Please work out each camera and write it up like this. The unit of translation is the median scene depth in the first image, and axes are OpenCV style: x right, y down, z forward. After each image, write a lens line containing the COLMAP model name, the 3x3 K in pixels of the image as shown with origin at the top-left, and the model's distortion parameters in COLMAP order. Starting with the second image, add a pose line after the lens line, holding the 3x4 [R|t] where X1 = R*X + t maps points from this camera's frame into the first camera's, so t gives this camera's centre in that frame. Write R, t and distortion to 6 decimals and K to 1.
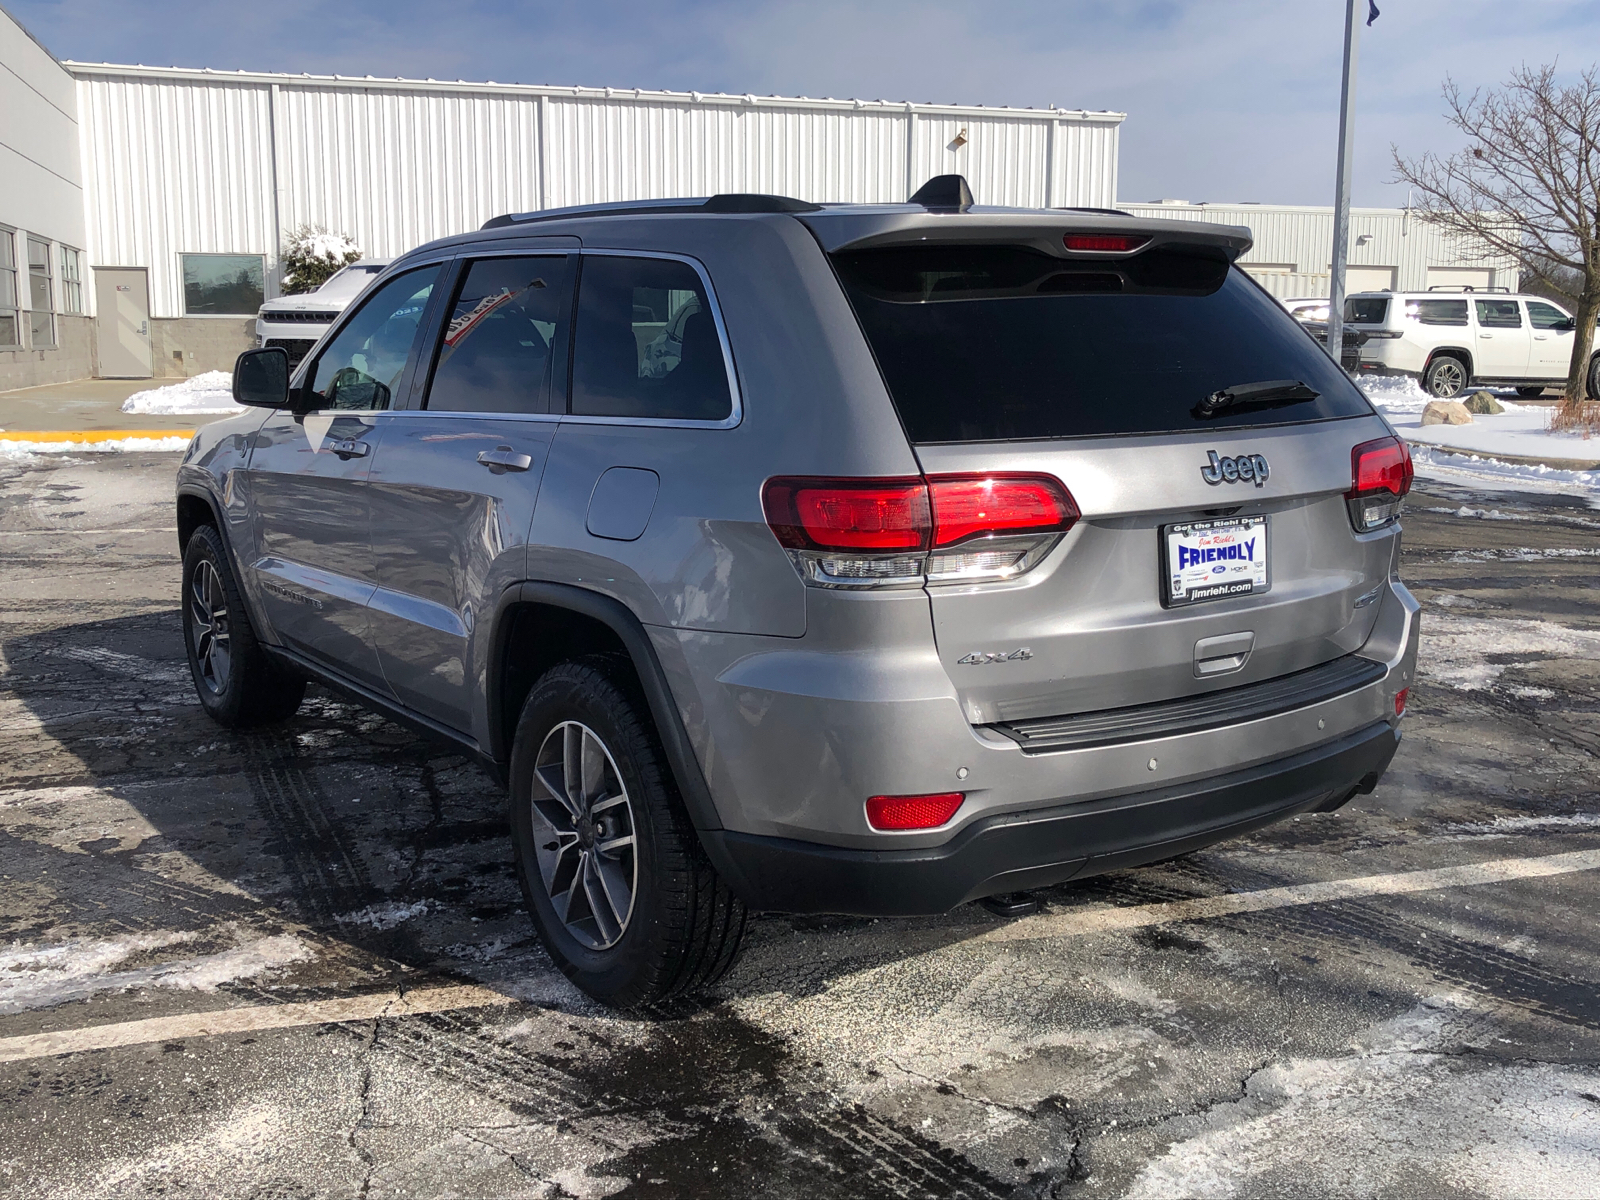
lens RADIAL K [[1569.6, 0, 794.2], [0, 1569.6, 594.6], [0, 0, 1]] dist [0.012267, 0.000000]
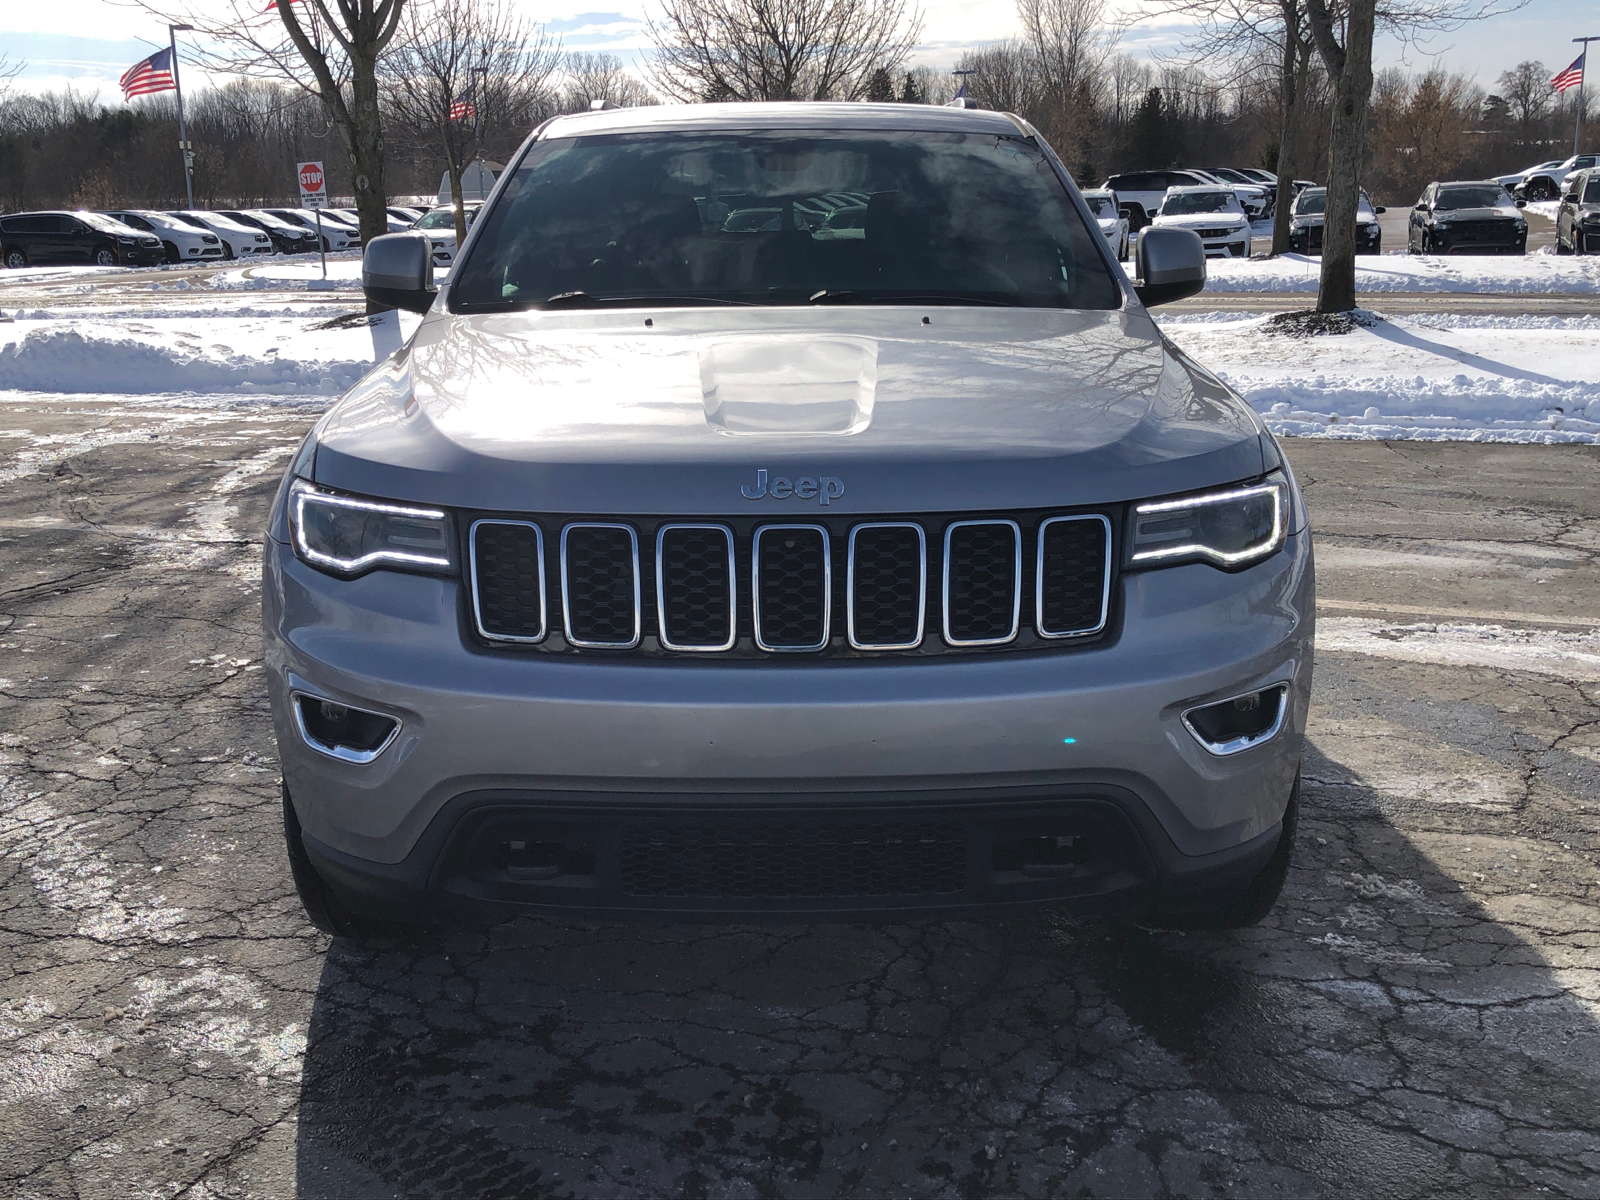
lens RADIAL K [[1569.6, 0, 793.5], [0, 1569.6, 591.8], [0, 0, 1]] dist [0.012267, 0.000000]
pose [[-0.825854, -0.122240, 0.550475, -0.902578], [0.111457, 0.921573, 0.371861, -0.425482], [-0.552759, 0.368458, -0.747460, 2.477915]]
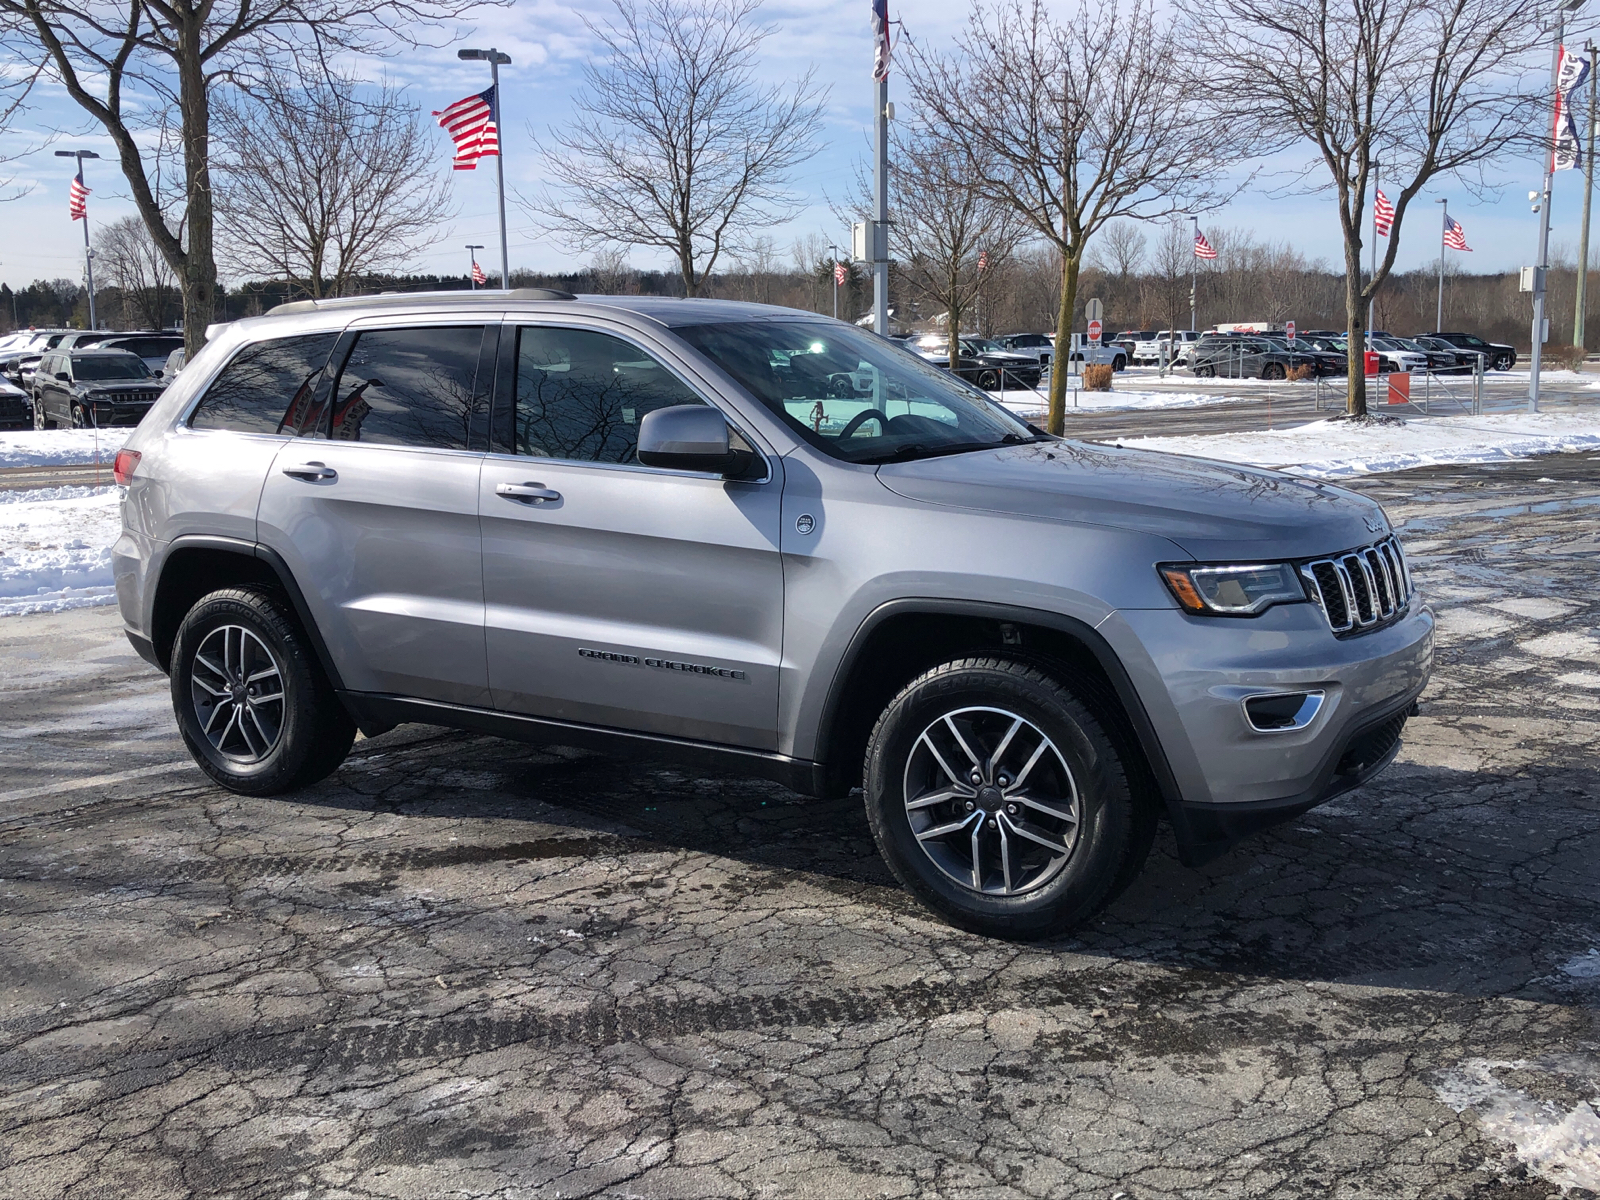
lens RADIAL K [[1569.6, 0, 797.2], [0, 1569.6, 611.6], [0, 0, 1]] dist [0.012267, 0.000000]
pose [[-0.917673, 0.079167, -0.389369, 0.399040], [-0.051340, 0.948110, 0.313769, -0.516347], [0.394005, 0.307928, -0.865991, 2.875221]]
